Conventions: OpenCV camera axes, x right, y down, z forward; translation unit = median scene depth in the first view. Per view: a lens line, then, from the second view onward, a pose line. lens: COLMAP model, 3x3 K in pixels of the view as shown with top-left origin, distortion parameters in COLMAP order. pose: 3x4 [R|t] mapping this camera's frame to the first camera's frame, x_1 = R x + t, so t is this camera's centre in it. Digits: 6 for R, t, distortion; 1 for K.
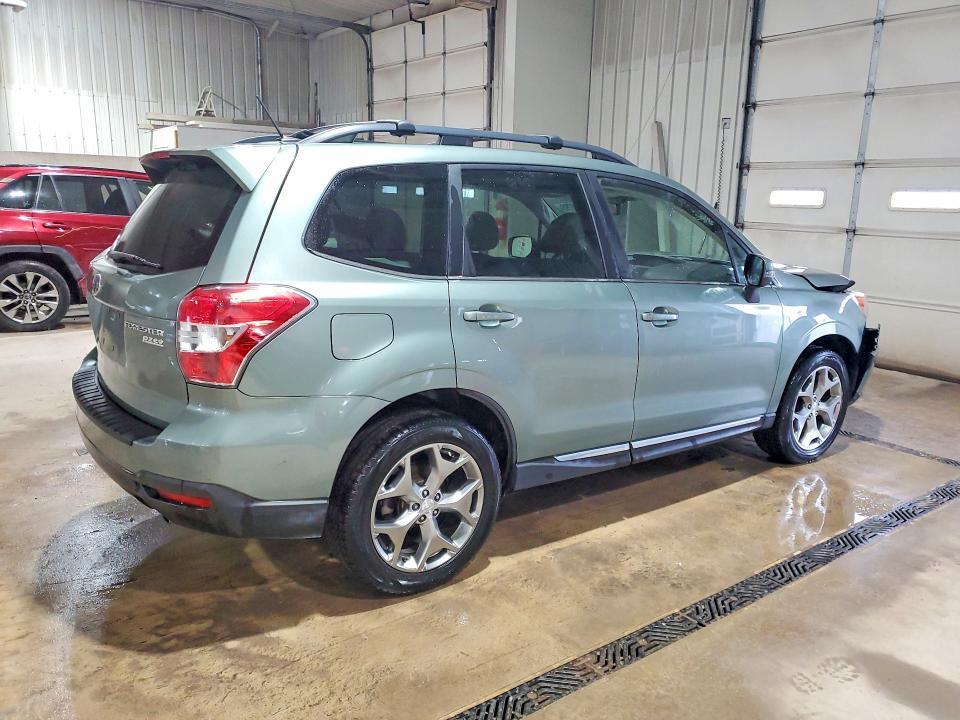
lens RADIAL K [[711.8, 0, 487.1], [0, 711.8, 356.1], [0, 0, 1]] dist [0.009294, 0.002580]
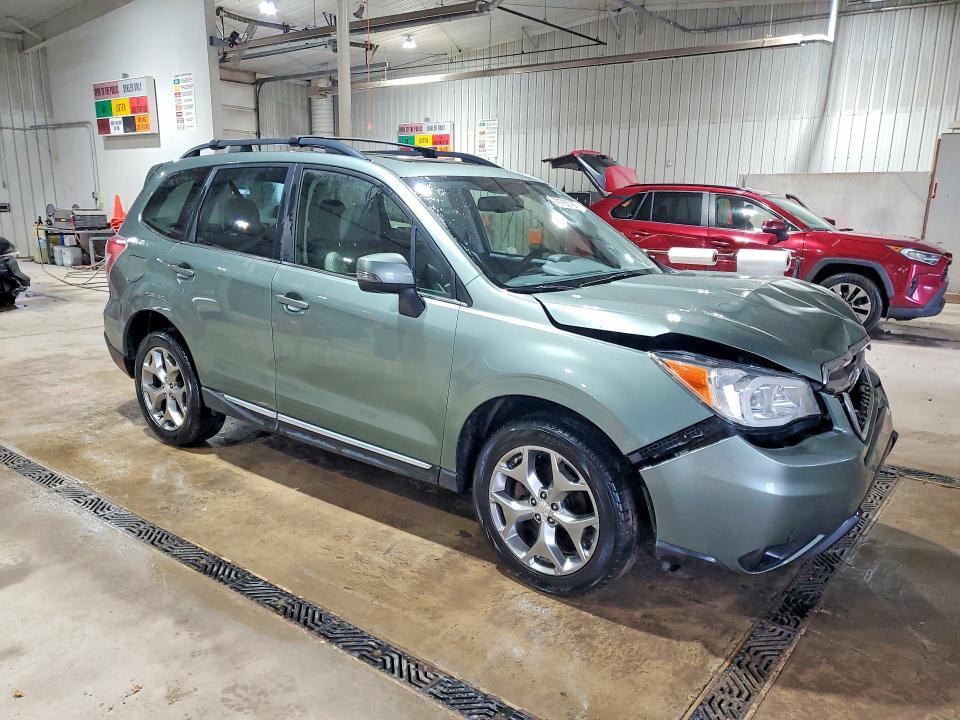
lens RADIAL K [[717.5, 0, 482.8], [0, 717.5, 358.7], [0, 0, 1]] dist [0.000566, -0.000398]
pose [[0.320573, 0.196467, -0.926625, 1.155410], [-0.221915, 0.966605, 0.128171, -0.149747], [0.920862, 0.164543, 0.353467, 0.787060]]
